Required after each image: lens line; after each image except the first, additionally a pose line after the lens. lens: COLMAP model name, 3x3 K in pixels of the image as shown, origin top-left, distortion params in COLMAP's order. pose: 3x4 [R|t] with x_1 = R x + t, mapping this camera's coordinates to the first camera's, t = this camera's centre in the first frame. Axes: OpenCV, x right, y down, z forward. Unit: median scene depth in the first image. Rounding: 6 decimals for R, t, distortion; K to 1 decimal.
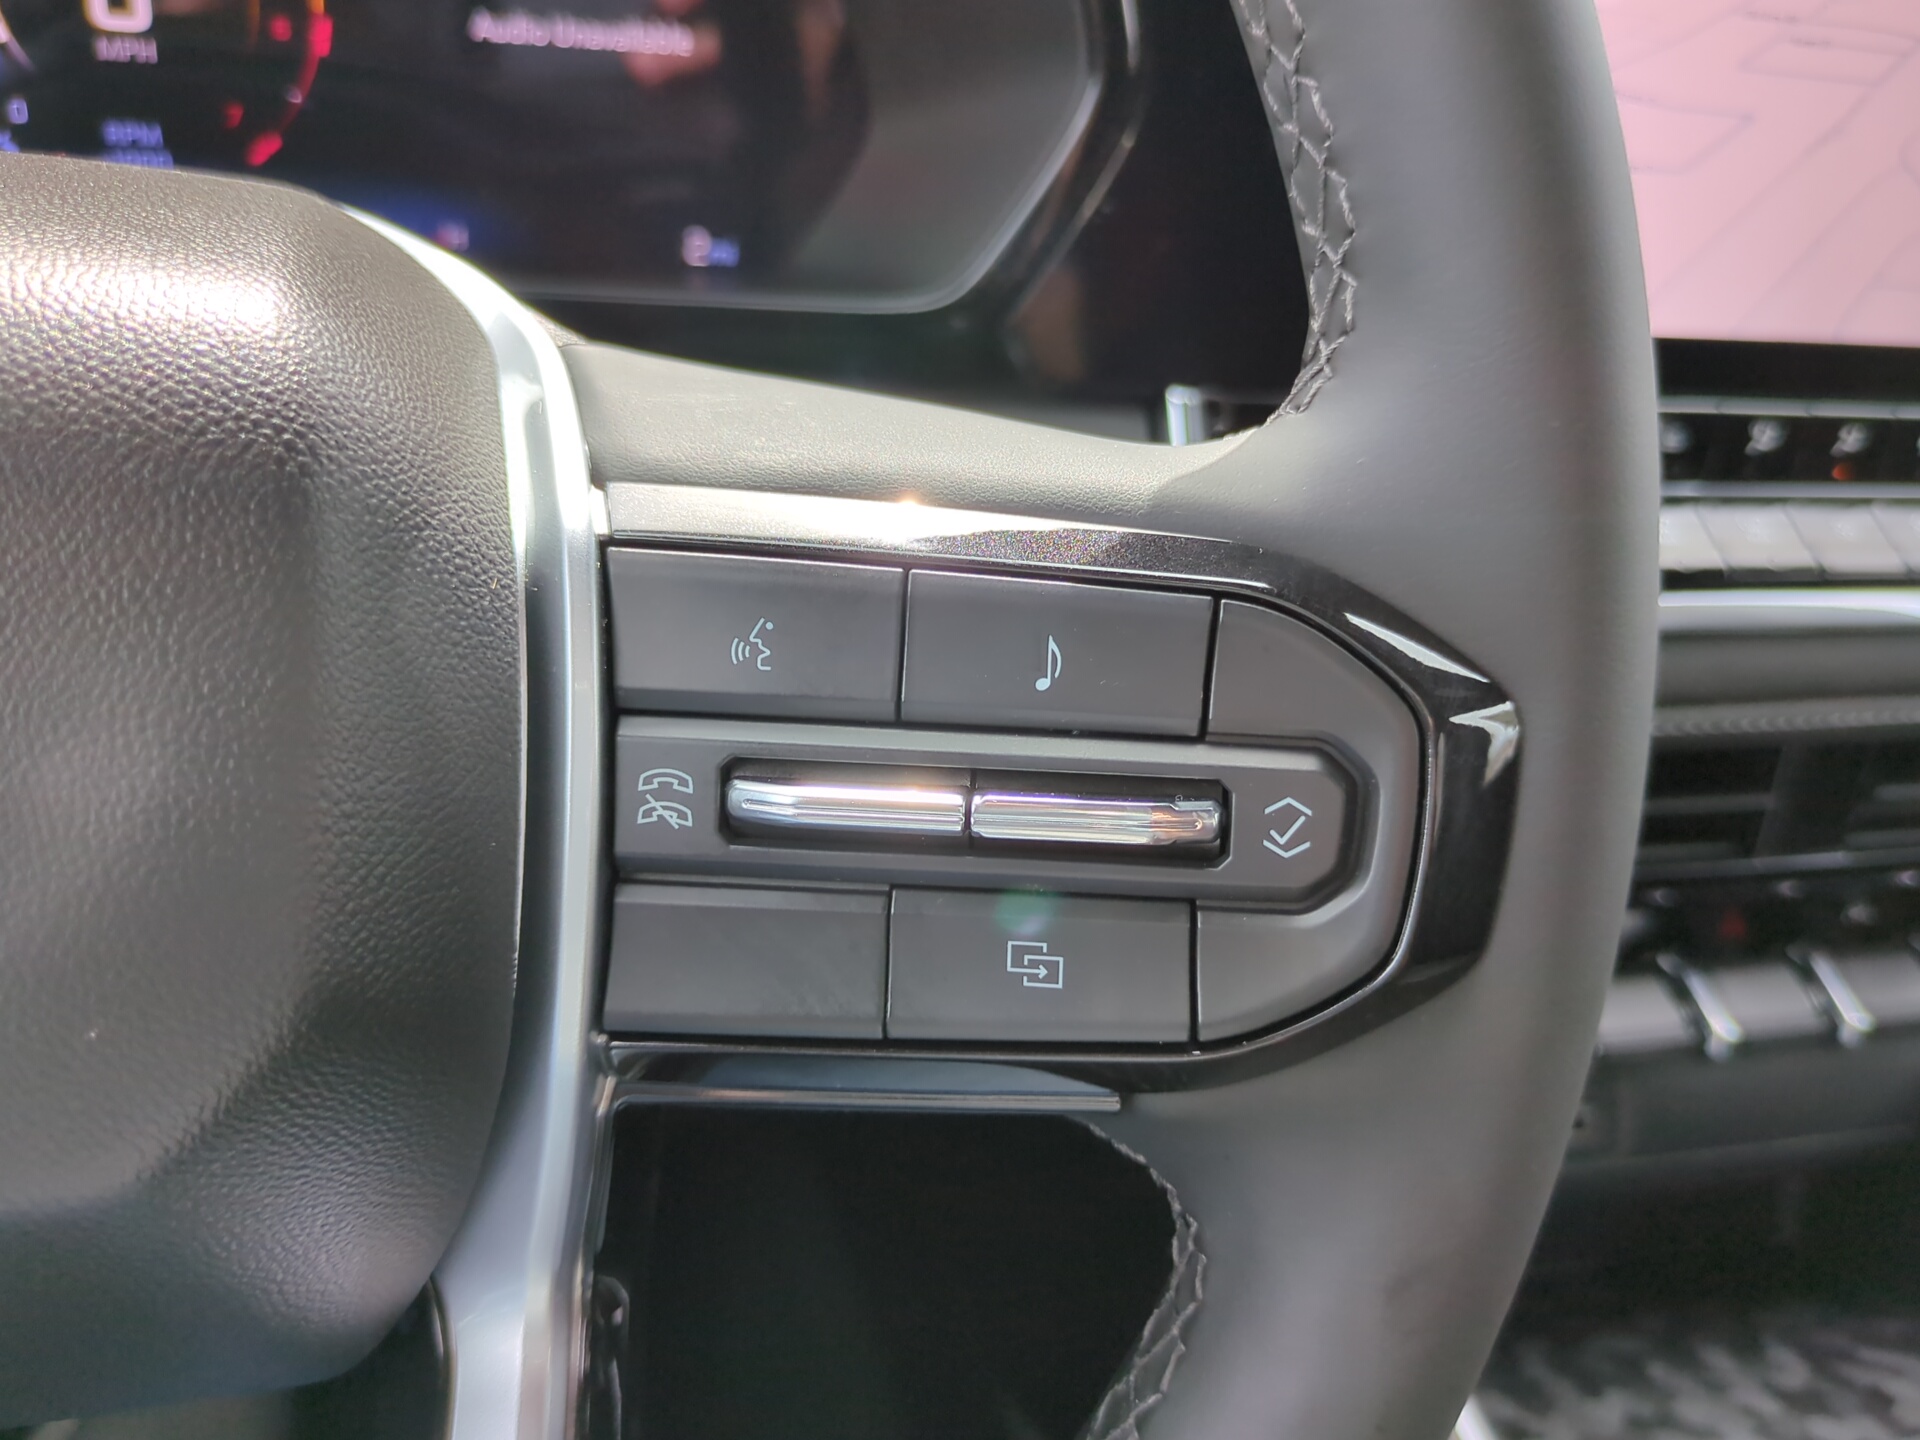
lens RADIAL K [[1630.6, 0, 952.5], [0, 1630.6, 716.6], [0, 0, 1]] dist [-0.008360, -0.014884]
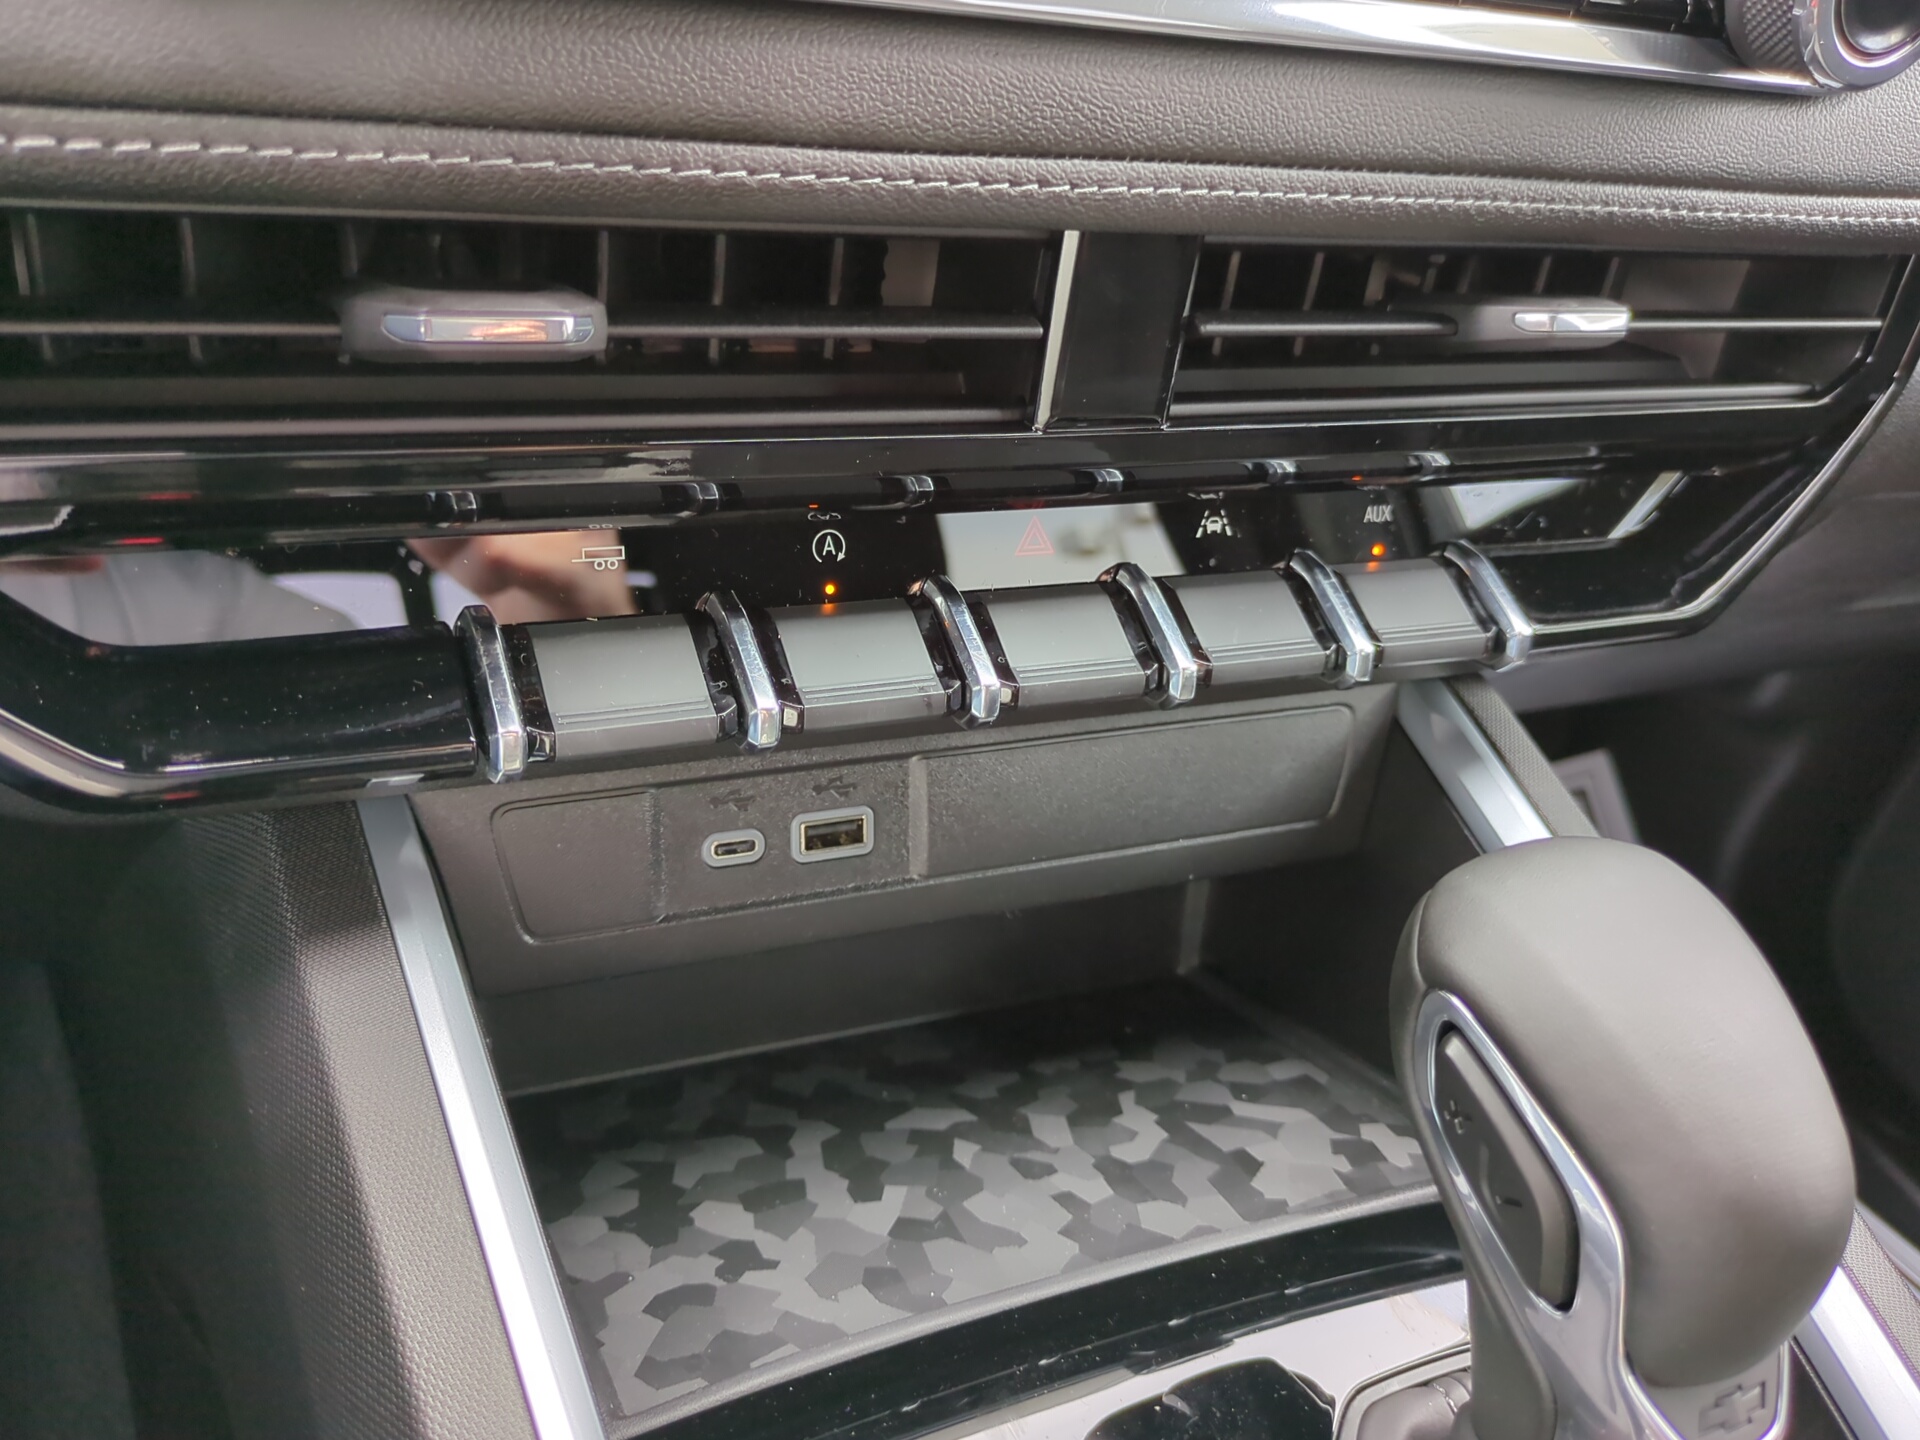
lens RADIAL K [[1627.0, 0, 955.9], [0, 1627.0, 713.8], [0, 0, 1]] dist [0.048025, -0.110790]
pose [[0.978801, -0.037724, 0.201309, 0.792129], [0.009320, 0.990077, 0.140218, 0.269031], [-0.204601, -0.135369, 0.969440, 0.828102]]
